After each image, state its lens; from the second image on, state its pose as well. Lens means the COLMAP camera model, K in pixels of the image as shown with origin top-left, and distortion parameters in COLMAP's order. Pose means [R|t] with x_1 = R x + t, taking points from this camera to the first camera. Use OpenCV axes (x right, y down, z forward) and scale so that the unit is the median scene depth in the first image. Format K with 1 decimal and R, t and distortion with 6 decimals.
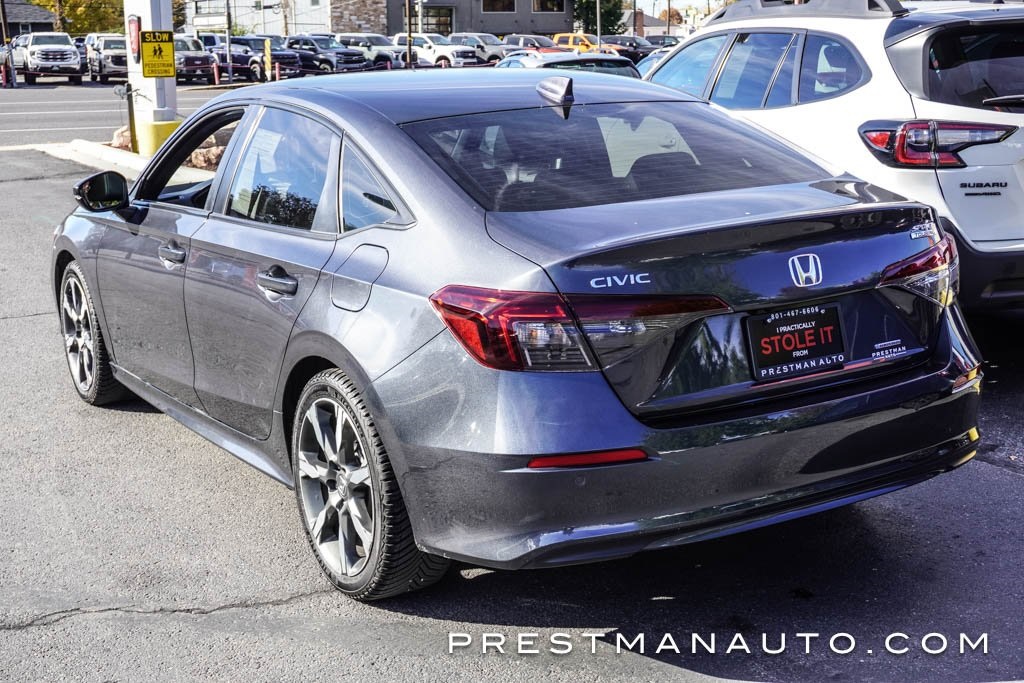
lens RADIAL K [[1453.2, 0, 512.0], [0, 1453.2, 341.5], [0, 0, 1]] dist [0.031644, 0.073246]
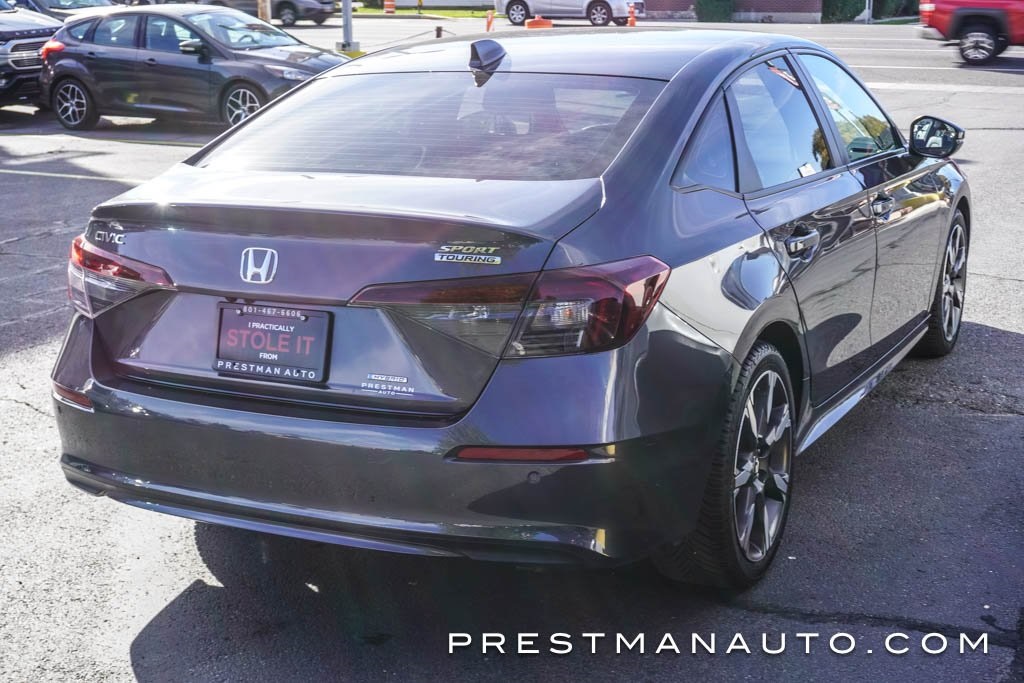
lens RADIAL K [[1453.2, 0, 512.0], [0, 1453.2, 341.5], [0, 0, 1]] dist [0.031644, 0.073246]
pose [[0.513965, 0.215951, -0.830184, 1.032841], [-0.177590, 0.973613, 0.143315, -0.158695], [0.839227, 0.073773, 0.538754, 0.639905]]
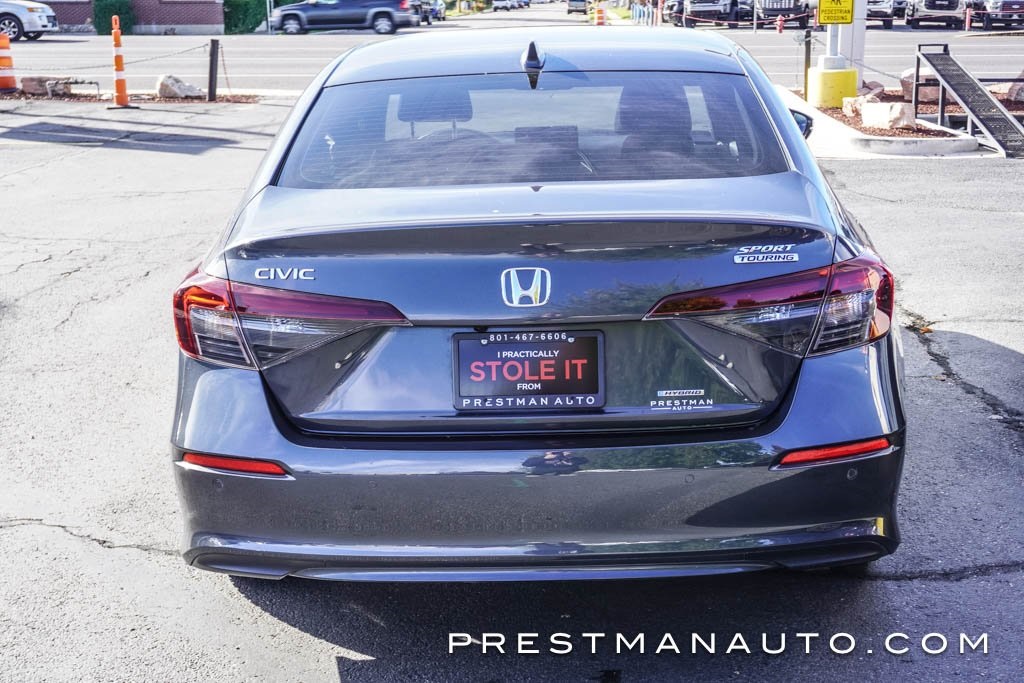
lens RADIAL K [[1440.8, 0, 512.0], [0, 1440.8, 341.5], [0, 0, 1]] dist [0.003053, 0.024381]
pose [[0.828241, 0.136700, -0.543443, 0.632273], [-0.114515, 0.990612, 0.074655, -0.077160], [0.548547, 0.000400, 0.836120, 0.314357]]
